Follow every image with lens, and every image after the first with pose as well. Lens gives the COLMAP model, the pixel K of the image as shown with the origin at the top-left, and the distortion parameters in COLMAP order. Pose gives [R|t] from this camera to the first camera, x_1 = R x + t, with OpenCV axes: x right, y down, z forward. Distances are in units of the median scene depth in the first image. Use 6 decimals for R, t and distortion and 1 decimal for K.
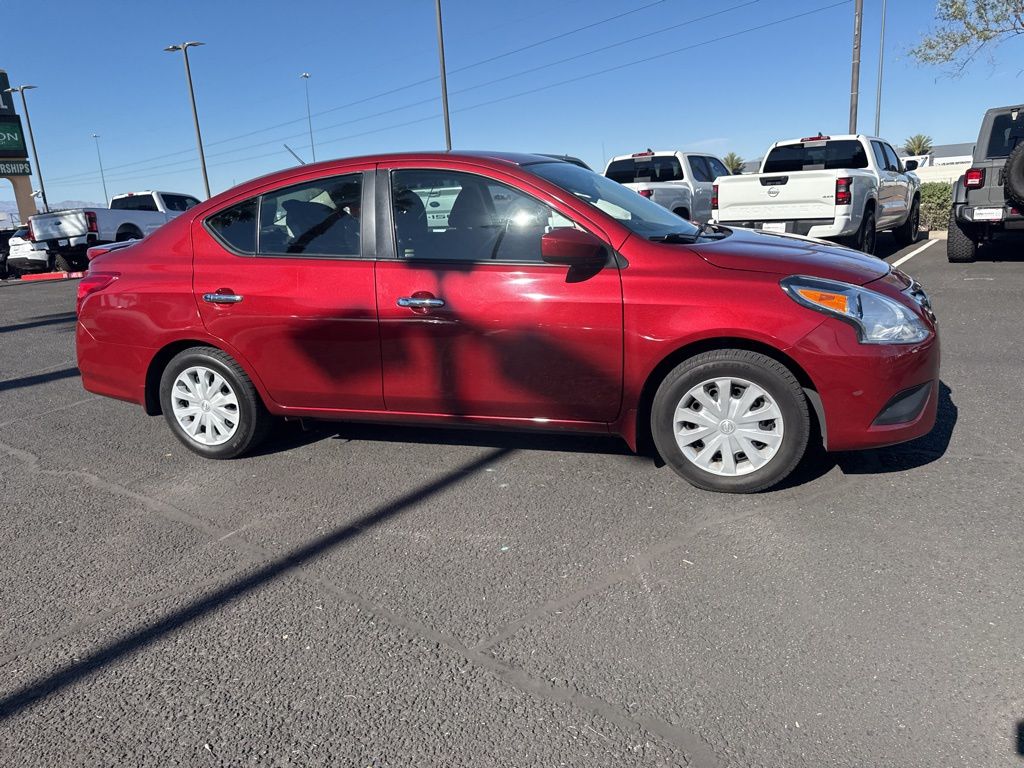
lens RADIAL K [[731.5, 0, 512.0], [0, 731.5, 384.0], [0, 0, 1]] dist [0.047403, -0.070037]
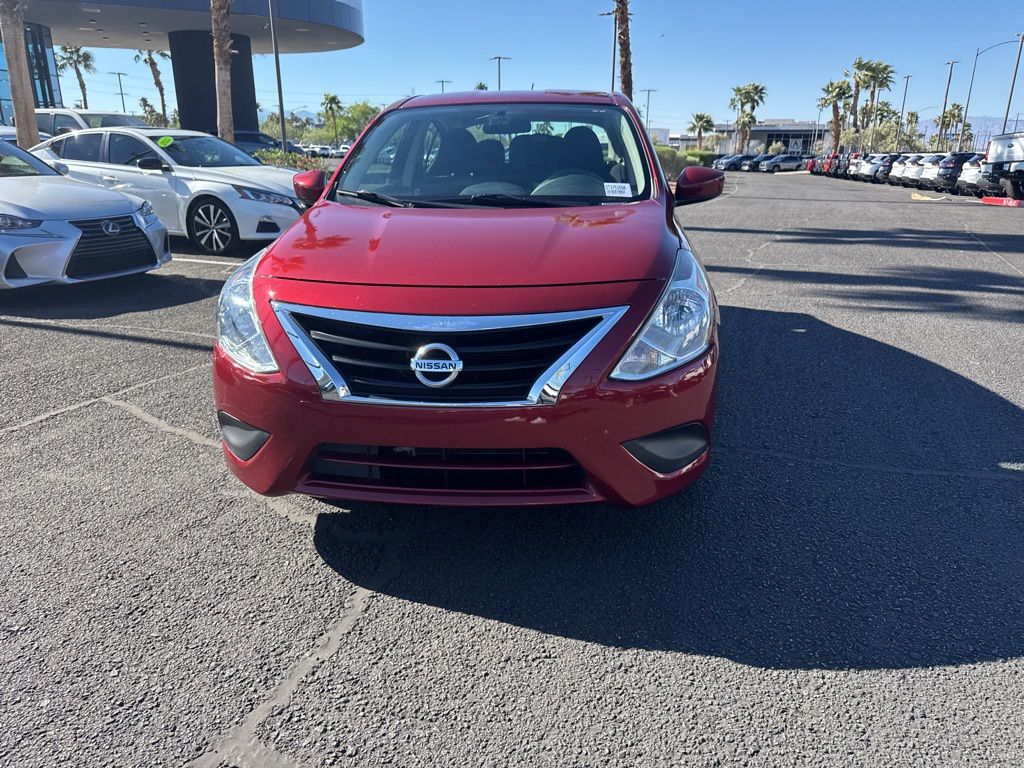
lens RADIAL K [[733.1, 0, 512.0], [0, 733.1, 384.0], [0, 0, 1]] dist [0.009850, -0.001675]
pose [[0.216568, 0.360201, -0.907388, 1.016104], [-0.260414, 0.917084, 0.301896, -0.264625], [0.940895, 0.170916, 0.292412, 0.812633]]
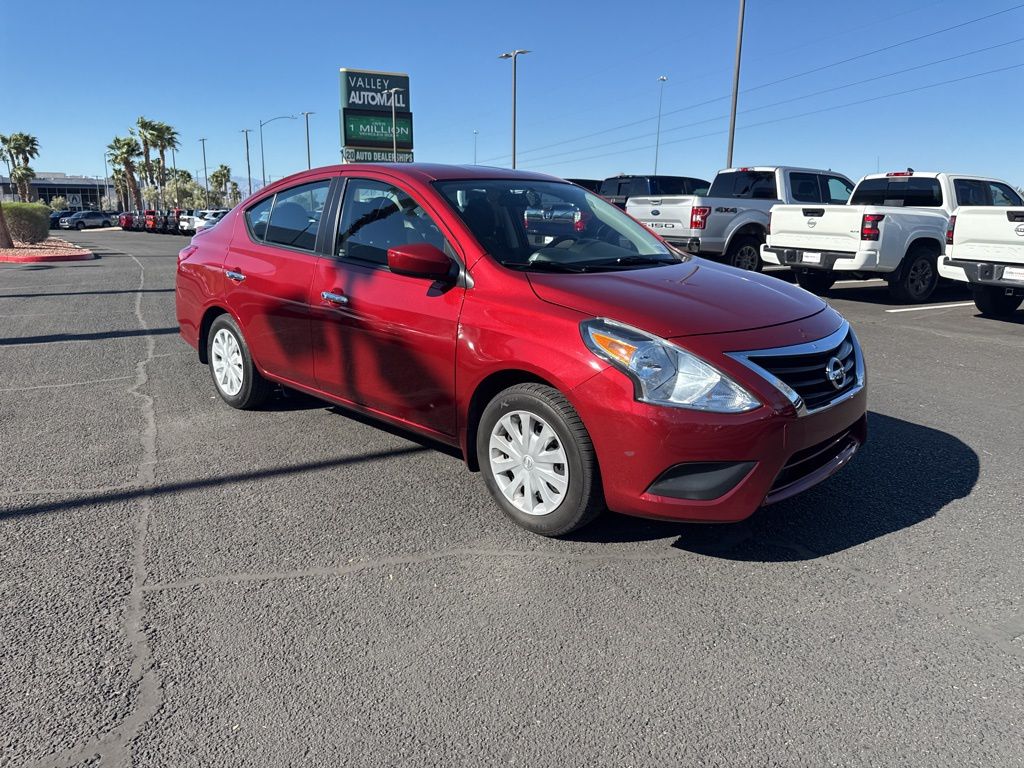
lens RADIAL K [[731.5, 0, 512.0], [0, 731.5, 384.0], [0, 0, 1]] dist [0.047403, -0.070037]
pose [[0.896629, 0.170965, -0.408446, 0.525860], [-0.172297, 0.984464, 0.033843, -0.058854], [0.407886, 0.040029, 0.912155, 0.087709]]
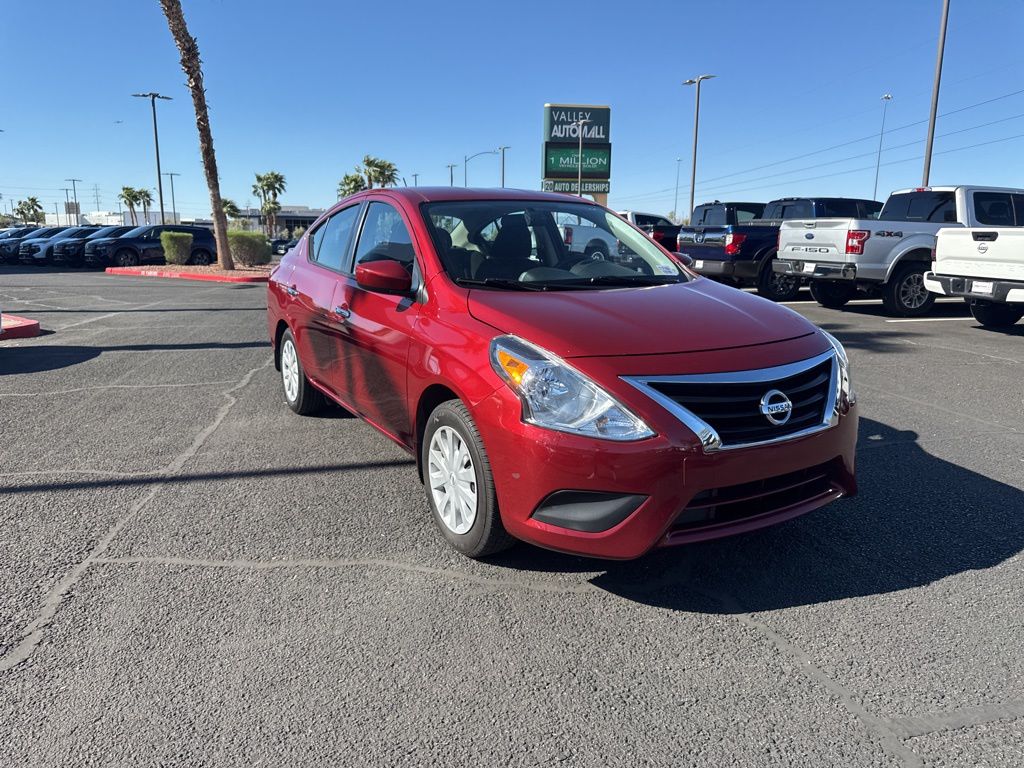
lens RADIAL K [[727.4, 0, 512.0], [0, 727.4, 384.0], [0, 0, 1]] dist [0.048222, -0.066104]
pose [[0.747619, 0.198356, -0.633815, 0.750832], [-0.215850, 0.975117, 0.050562, -0.103523], [0.628073, 0.099007, 0.771830, 0.244843]]
